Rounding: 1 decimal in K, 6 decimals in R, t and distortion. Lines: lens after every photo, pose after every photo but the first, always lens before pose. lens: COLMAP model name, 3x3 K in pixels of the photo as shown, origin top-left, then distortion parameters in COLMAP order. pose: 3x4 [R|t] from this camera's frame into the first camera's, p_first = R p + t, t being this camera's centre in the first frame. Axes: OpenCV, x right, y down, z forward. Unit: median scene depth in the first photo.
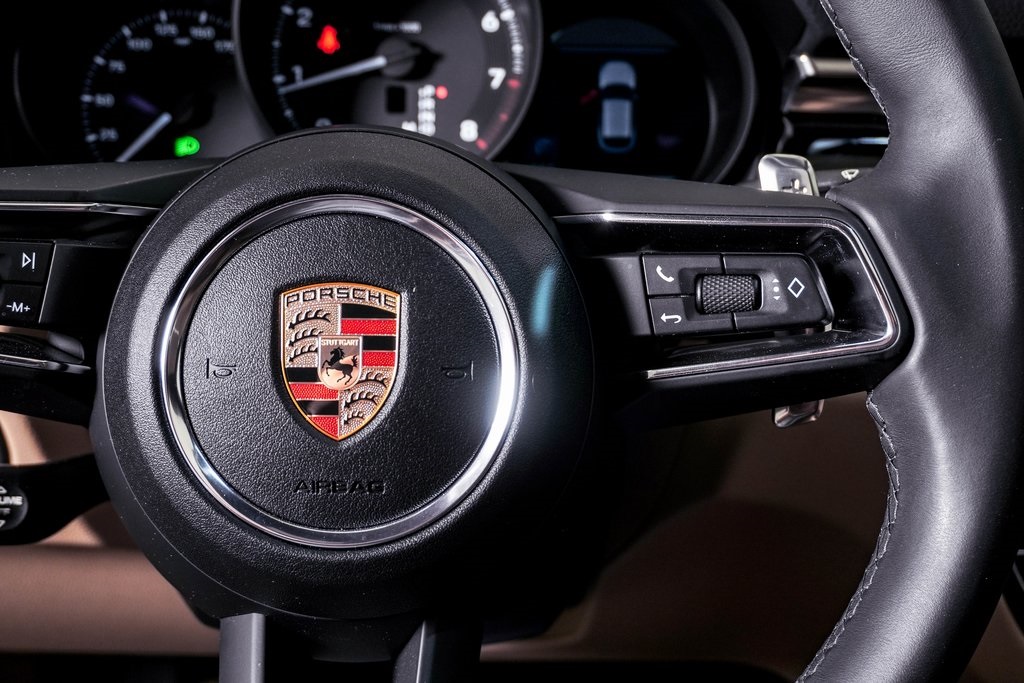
lens RADIAL K [[1383.6, 0, 509.0], [0, 1383.6, 346.2], [0, 0, 1]] dist [-0.025004, 0.000000]
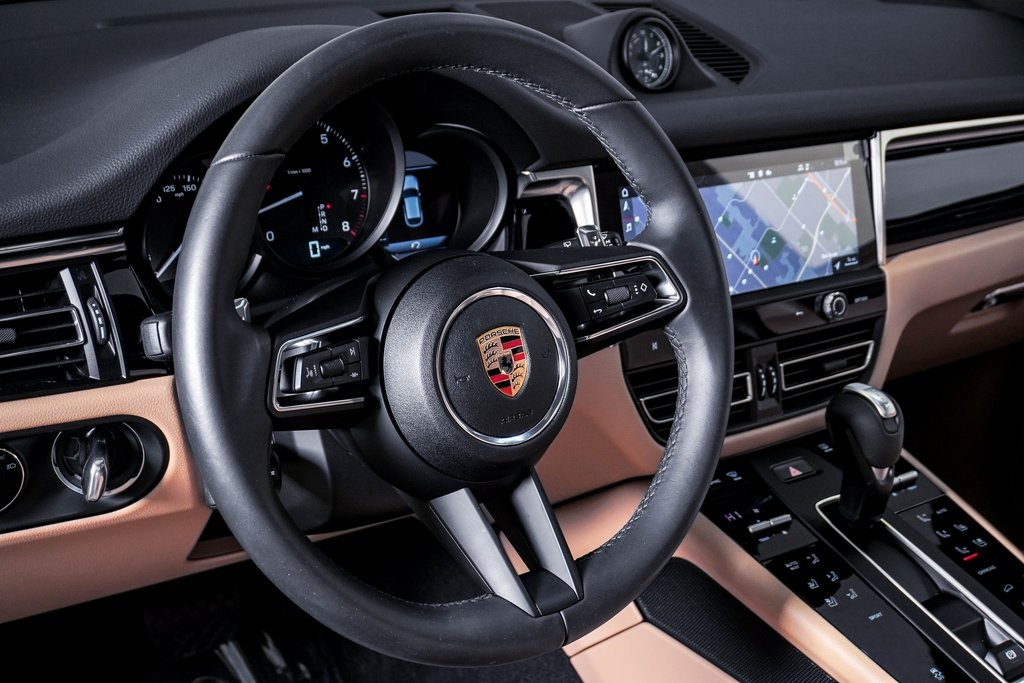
lens RADIAL K [[1383.6, 0, 523.0], [0, 1383.6, 335.5], [0, 0, 1]] dist [-0.025004, 0.000000]
pose [[0.792235, -0.182973, 0.582138, -1.274322], [0.155387, 0.983029, 0.097510, -0.224405], [-0.590100, 0.013205, 0.807222, -0.752943]]
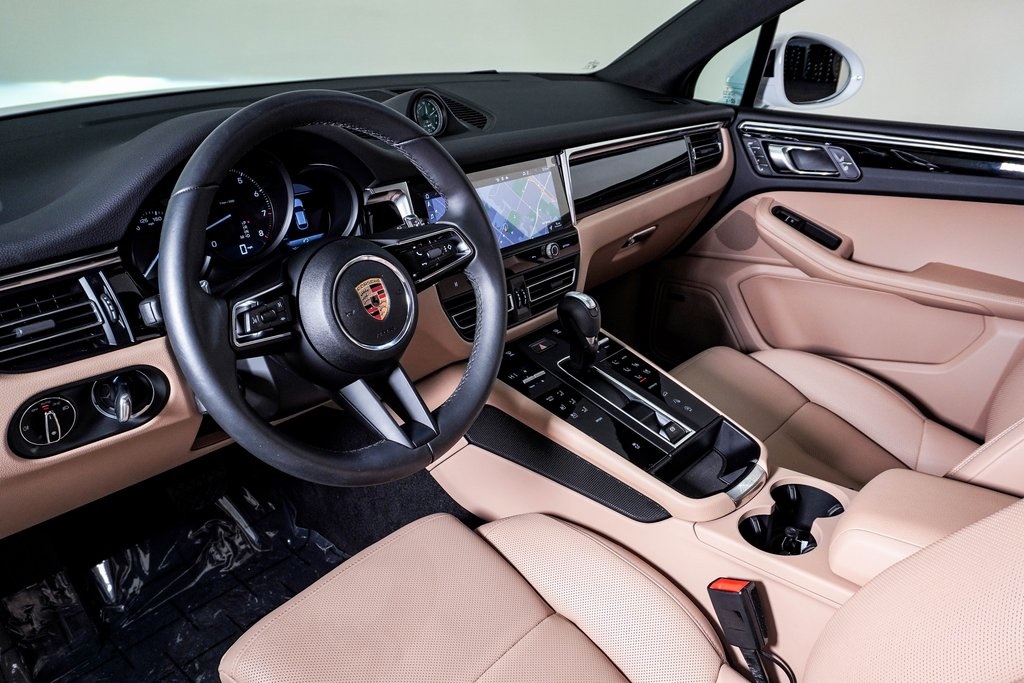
lens RADIAL K [[771.0, 0, 513.7], [0, 771.0, 338.5], [0, 0, 1]] dist [-0.051593, 0.027558]
pose [[0.636972, -0.315478, 0.703377, -1.245134], [0.255175, 0.947276, 0.193787, -0.178944], [-0.727428, 0.056048, 0.683891, -0.610968]]
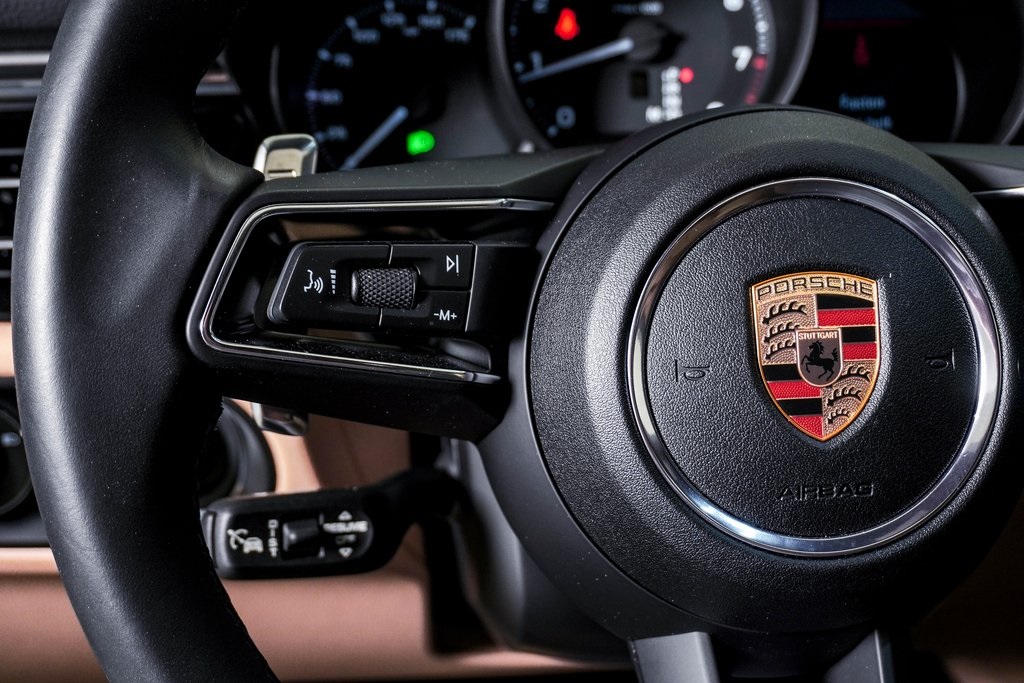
lens RADIAL K [[1383.6, 0, 472.0], [0, 1383.6, 352.6], [0, 0, 1]] dist [-0.025004, 0.000000]
pose [[0.997415, -0.049196, 0.052370, -0.369097], [0.048915, 0.998781, 0.006626, -0.008181], [-0.052632, -0.004047, 0.998606, 0.077118]]
